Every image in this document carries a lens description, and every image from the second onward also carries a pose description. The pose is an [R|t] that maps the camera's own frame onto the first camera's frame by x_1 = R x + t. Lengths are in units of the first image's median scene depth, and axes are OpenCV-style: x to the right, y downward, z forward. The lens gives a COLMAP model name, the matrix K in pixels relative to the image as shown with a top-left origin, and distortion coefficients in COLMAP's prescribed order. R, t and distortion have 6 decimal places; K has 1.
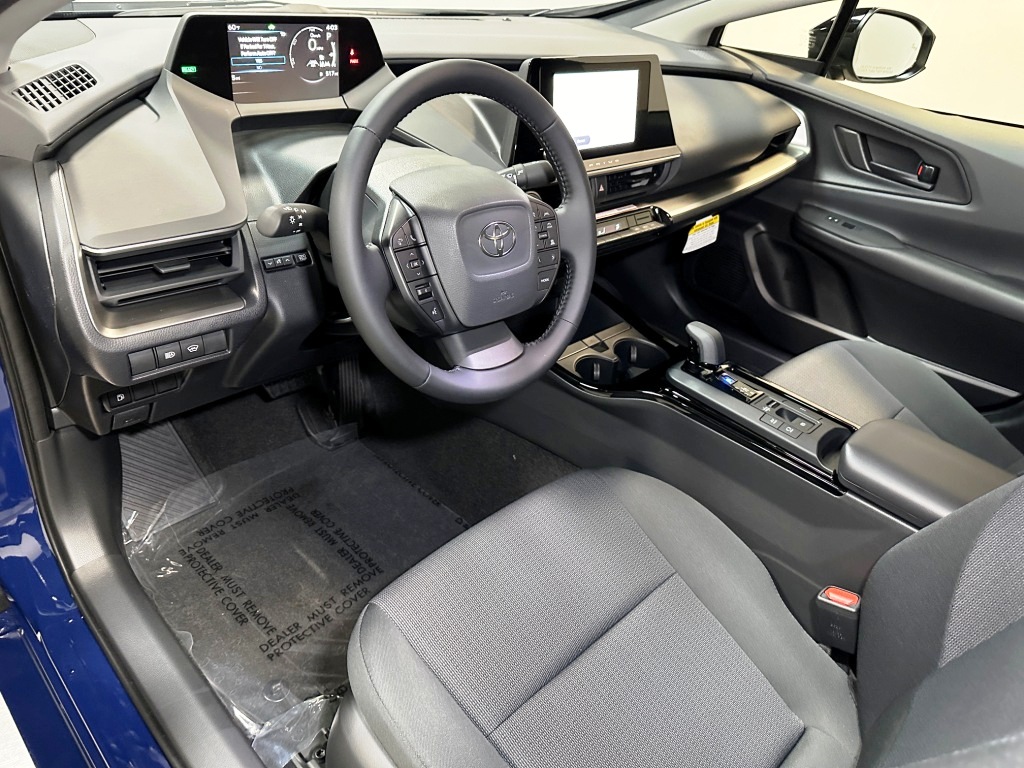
lens RADIAL K [[710.7, 0, 512.0], [0, 710.7, 384.0], [0, 0, 1]] dist [0.050018, -0.096464]
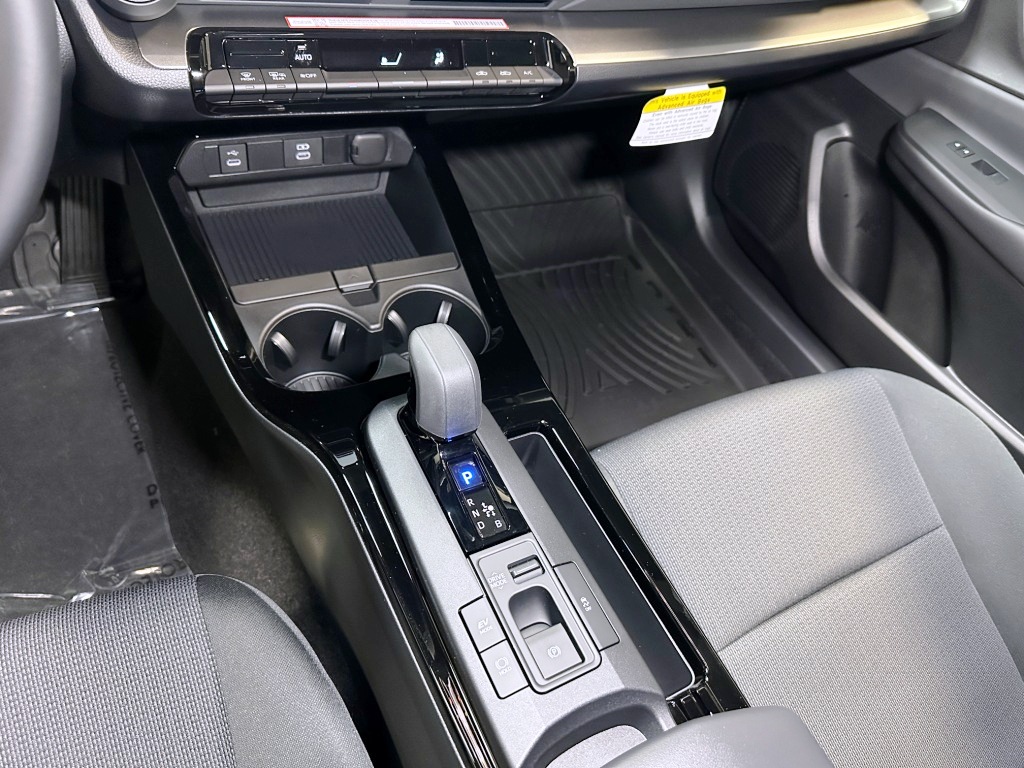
lens RADIAL K [[710.7, 0, 512.0], [0, 710.7, 384.0], [0, 0, 1]] dist [0.050018, -0.096464]
pose [[0.950984, 0.284028, -0.122303, 0.333843], [-0.247256, 0.935902, 0.250902, -0.158003], [0.185727, -0.208363, 0.960255, 0.530914]]
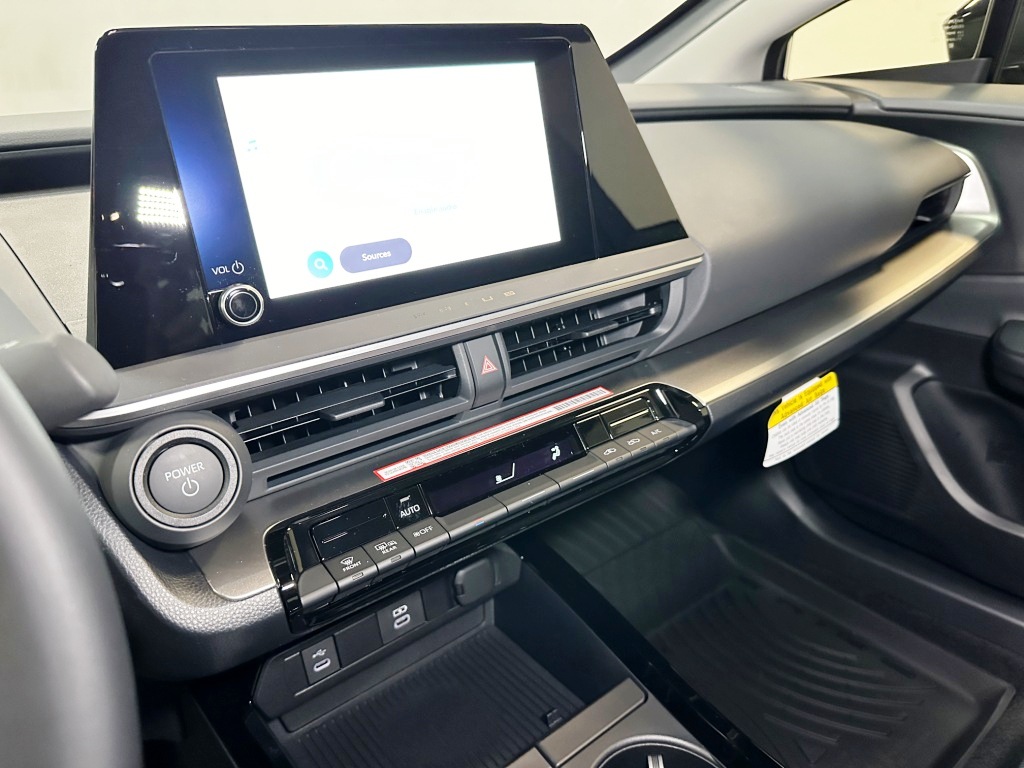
lens RADIAL K [[710.7, 0, 512.0], [0, 710.7, 384.0], [0, 0, 1]] dist [0.050018, -0.096464]
pose [[0.978583, -0.125453, -0.163211, 0.202554], [0.089392, 0.973163, -0.212046, -0.188575], [0.185432, 0.192915, 0.963534, 0.653706]]
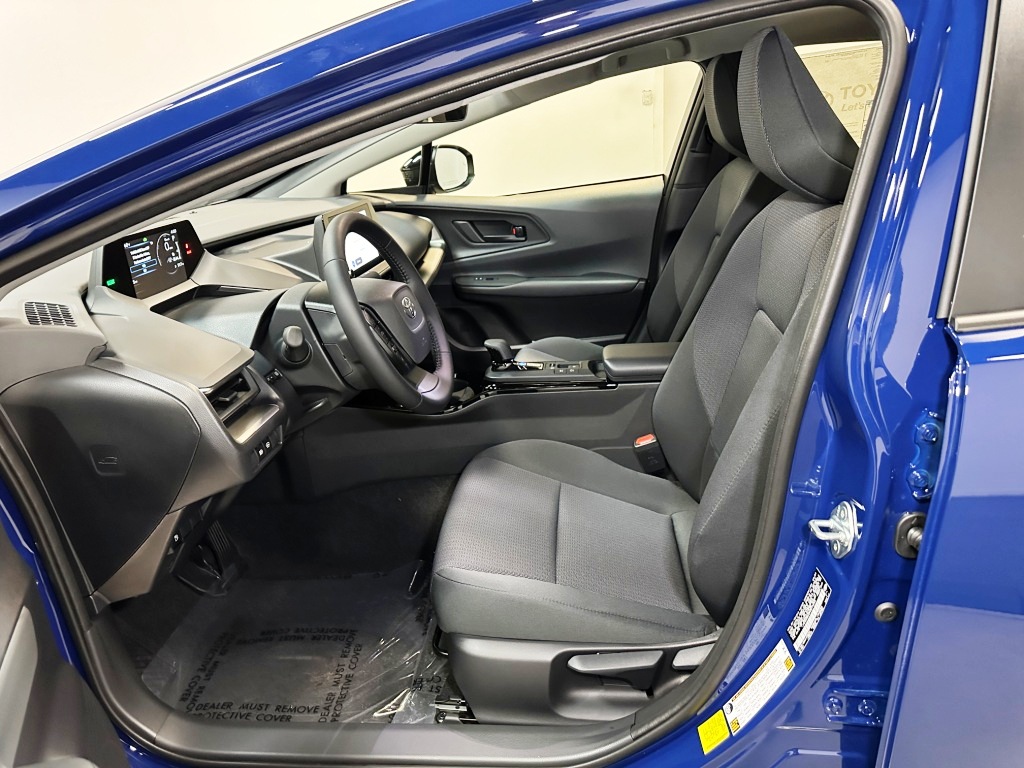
lens RADIAL K [[710.7, 0, 512.0], [0, 710.7, 384.0], [0, 0, 1]] dist [0.050018, -0.096464]
pose [[0.751460, -0.371841, 0.545016, -0.511137], [0.472167, 0.880056, -0.050592, 0.088705], [-0.460833, 0.295357, 0.836898, -0.251151]]
